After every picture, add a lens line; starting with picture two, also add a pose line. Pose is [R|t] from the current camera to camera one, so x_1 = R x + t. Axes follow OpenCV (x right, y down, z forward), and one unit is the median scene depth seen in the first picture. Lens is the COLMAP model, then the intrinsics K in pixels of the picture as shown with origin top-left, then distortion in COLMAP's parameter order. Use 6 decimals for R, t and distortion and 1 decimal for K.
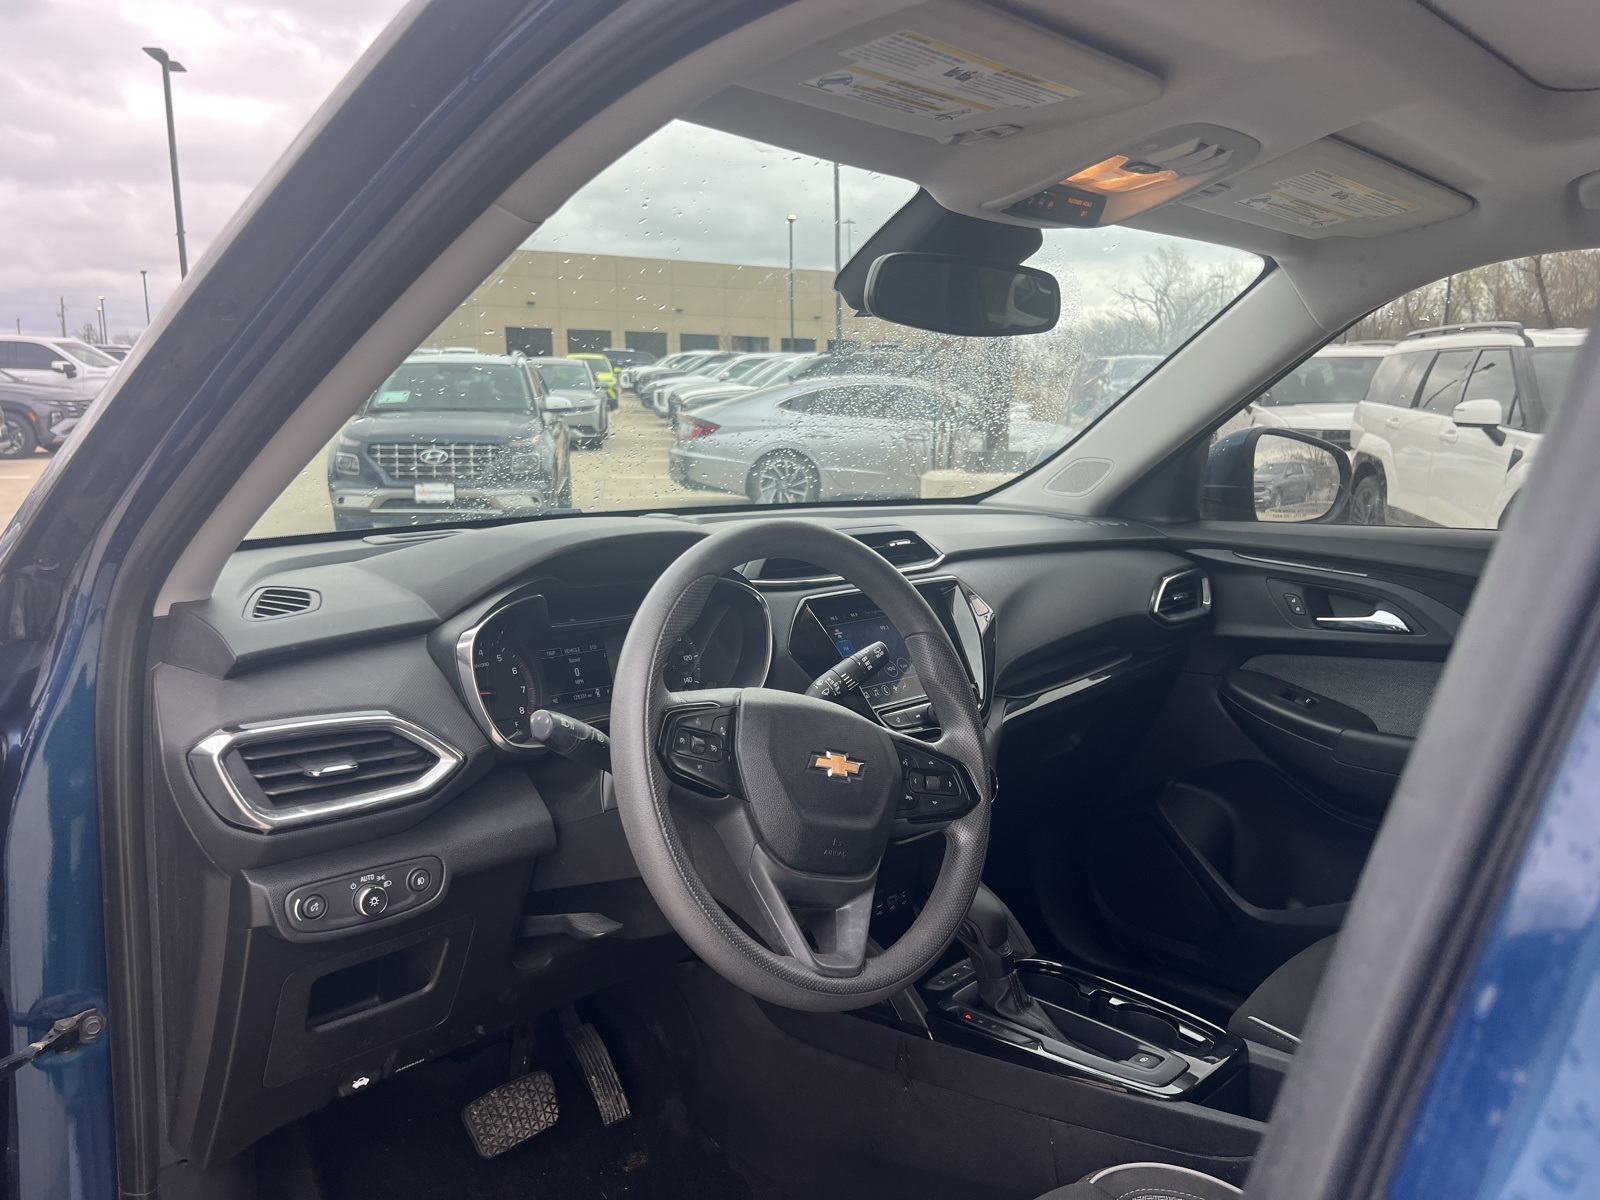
lens RADIAL K [[1211.3, 0, 800.0], [0, 1211.3, 600.0], [0, 0, 1]] dist [0.038198, -0.006342]
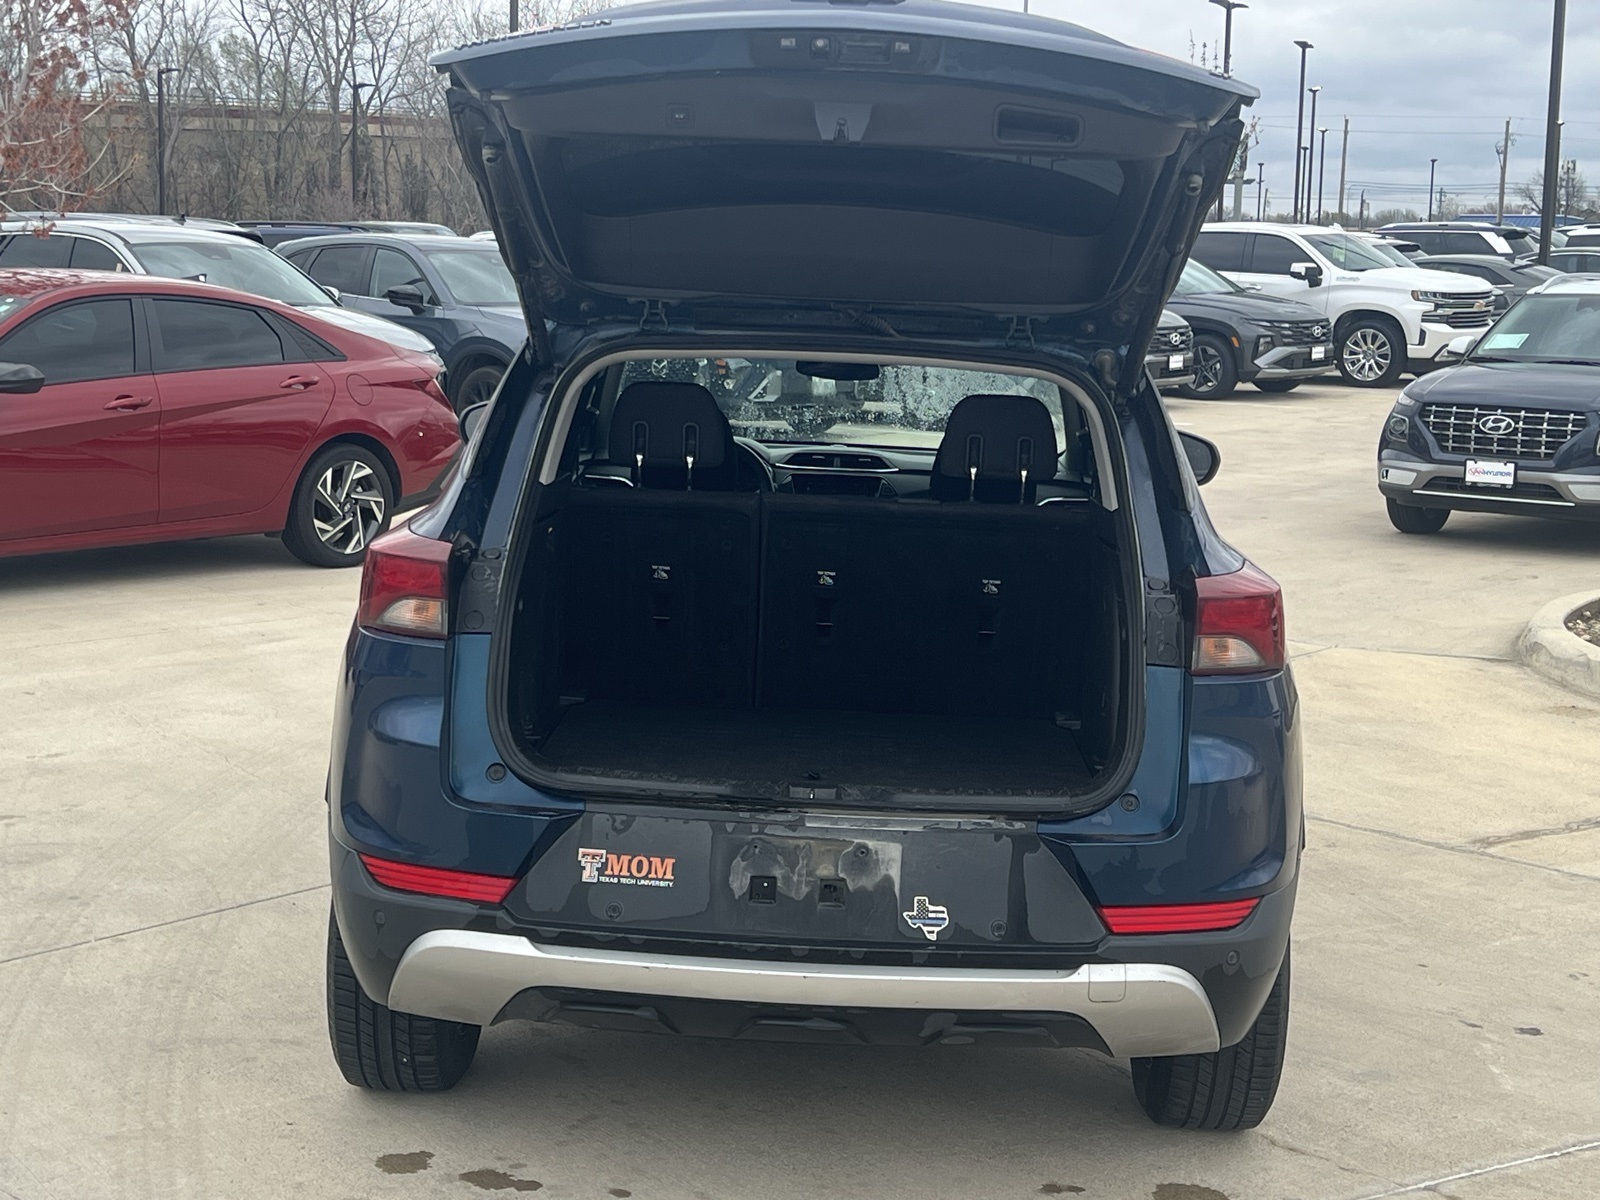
lens RADIAL K [[2454.9, 0, 817.3], [0, 2454.9, 593.7], [0, 0, 1]] dist [0.205814, -0.679020]
pose [[0.691636, 0.111744, -0.713550, 0.258422], [-0.144690, 0.989368, 0.014692, 0.011363], [0.707605, 0.093082, 0.700450, -0.179032]]
